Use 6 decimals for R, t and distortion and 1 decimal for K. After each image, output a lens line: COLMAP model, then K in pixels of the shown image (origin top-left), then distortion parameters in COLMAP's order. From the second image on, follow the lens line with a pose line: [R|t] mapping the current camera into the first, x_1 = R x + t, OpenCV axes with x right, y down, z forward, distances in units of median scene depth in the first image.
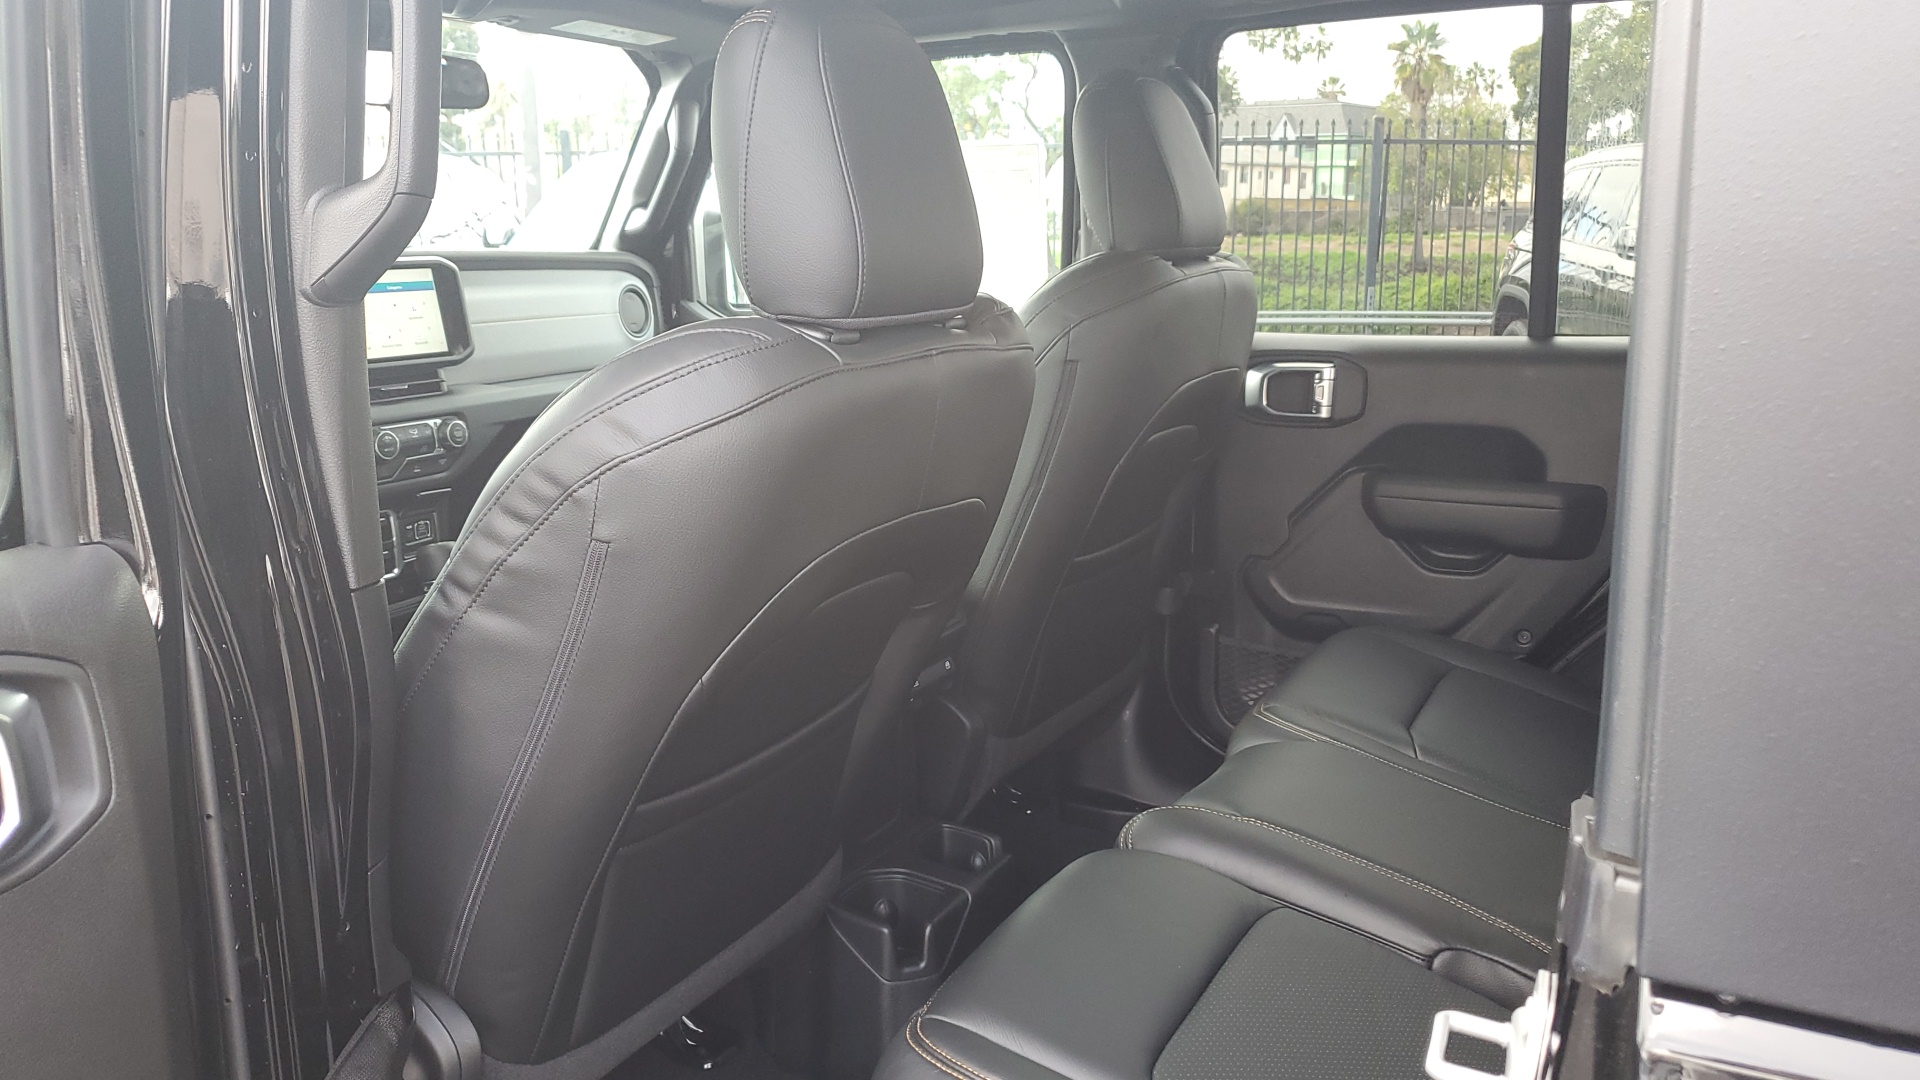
lens RADIAL K [[1520.2, 0, 969.8], [0, 1520.2, 544.8], [0, 0, 1]] dist [0.060336, -0.098159]
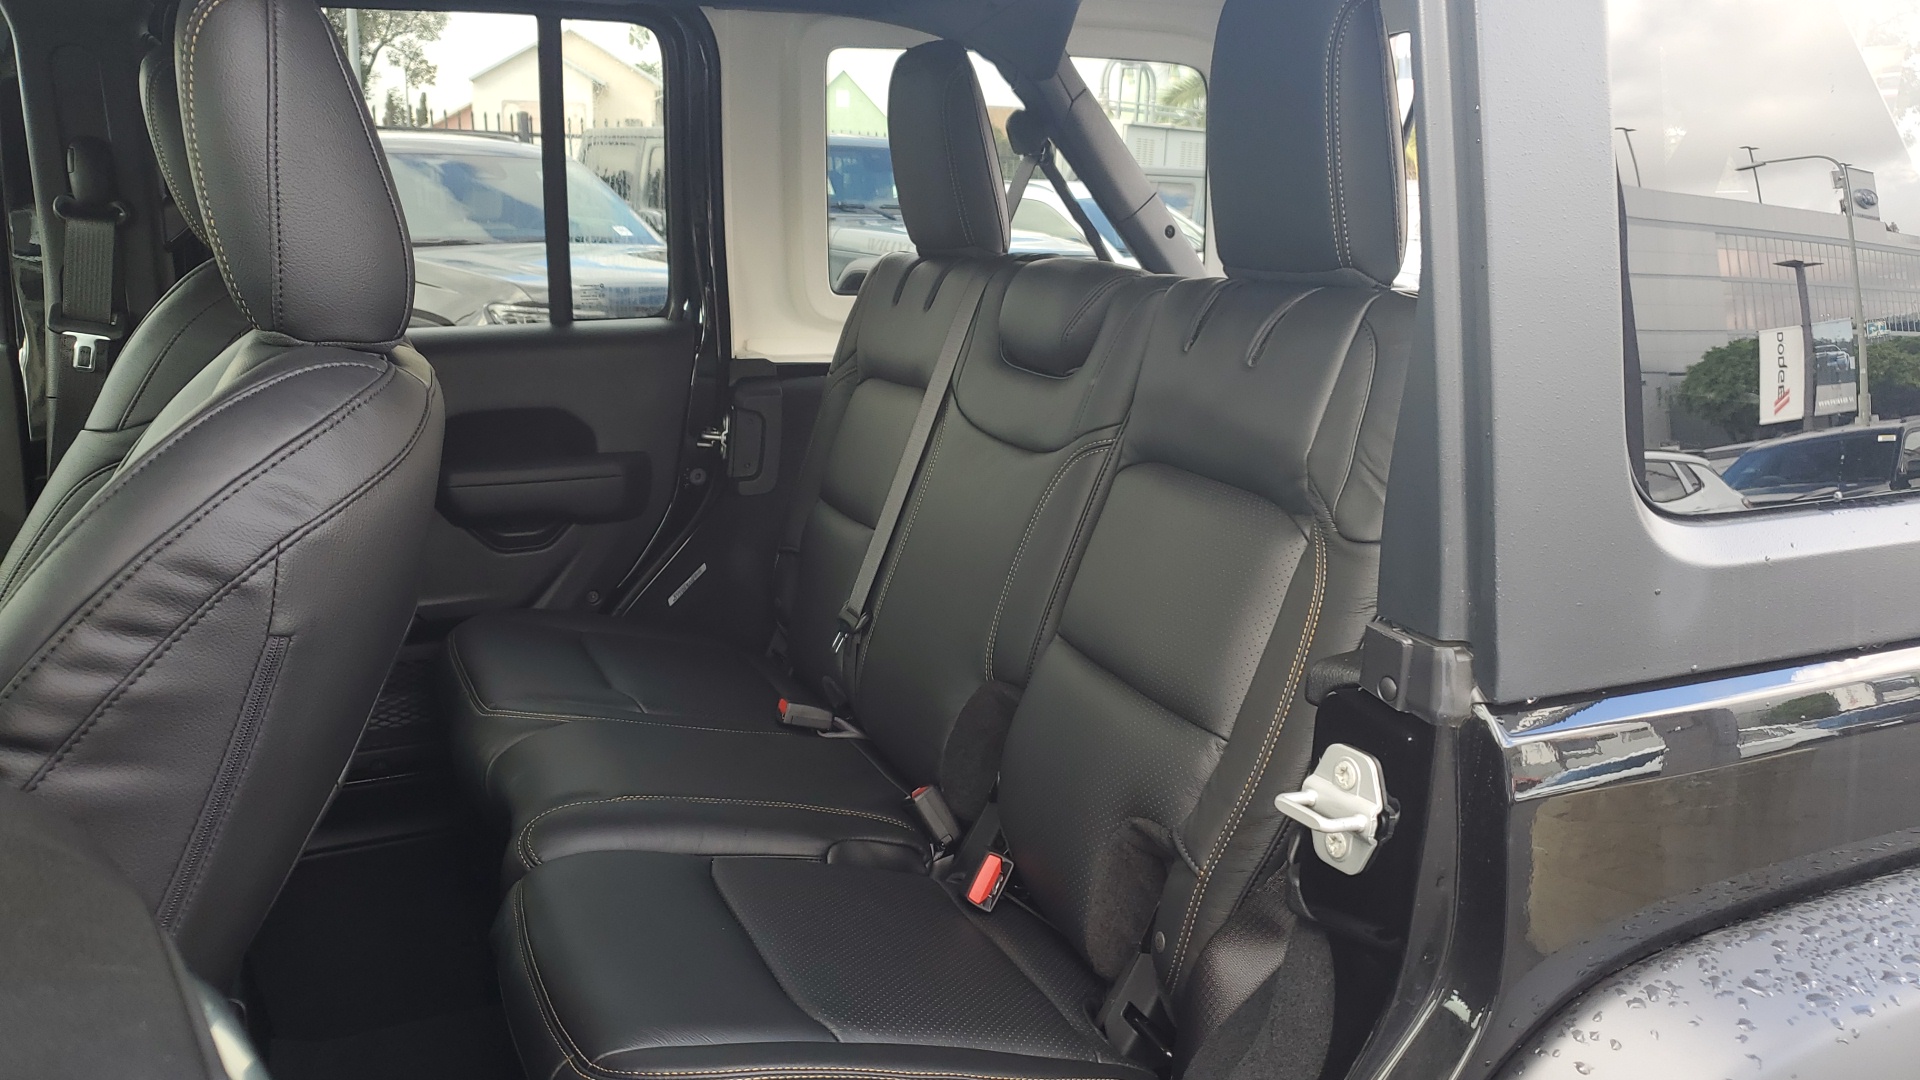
lens RADIAL K [[1520.2, 0, 962.3], [0, 1520.2, 544.5], [0, 0, 1]] dist [0.060336, -0.098159]
pose [[0.623513, -0.163539, 0.764517, -0.609793], [0.151416, 0.984622, 0.087132, -0.063792], [-0.767010, 0.061432, 0.638687, 0.198871]]
